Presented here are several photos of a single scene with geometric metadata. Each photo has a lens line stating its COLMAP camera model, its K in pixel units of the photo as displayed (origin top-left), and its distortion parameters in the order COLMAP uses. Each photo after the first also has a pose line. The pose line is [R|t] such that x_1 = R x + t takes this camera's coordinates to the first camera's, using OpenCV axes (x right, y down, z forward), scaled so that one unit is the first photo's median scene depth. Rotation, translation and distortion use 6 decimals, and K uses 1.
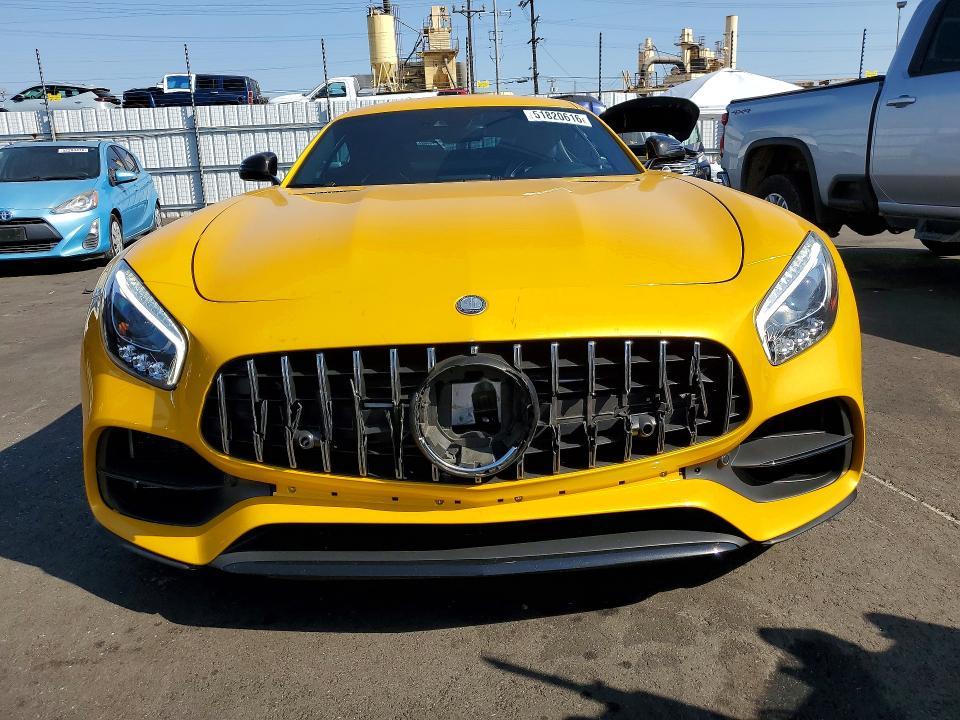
lens RADIAL K [[777.4, 0, 480.0], [0, 777.4, 360.0], [0, 0, 1]] dist [0.002671, 0.013068]
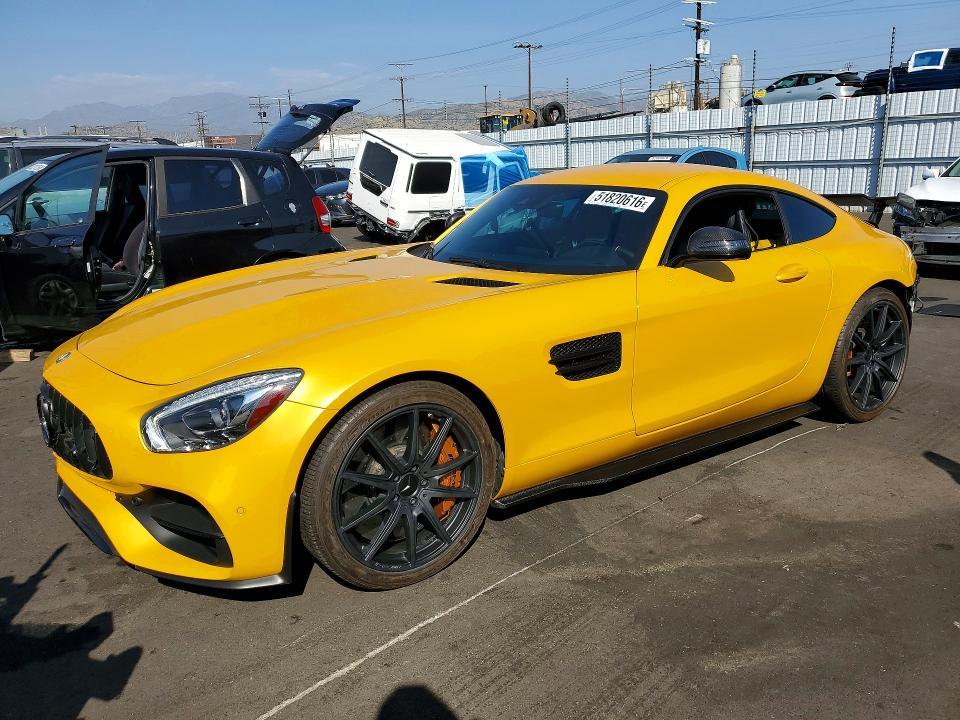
lens RADIAL K [[801.0, 0, 480.0], [0, 801.0, 360.0], [0, 0, 1]] dist [0.045896, -0.003842]
pose [[0.506127, 0.239298, -0.828596, 0.260412], [-0.202559, 0.966846, 0.155497, -0.070457], [0.838335, 0.089138, 0.537818, 0.097214]]
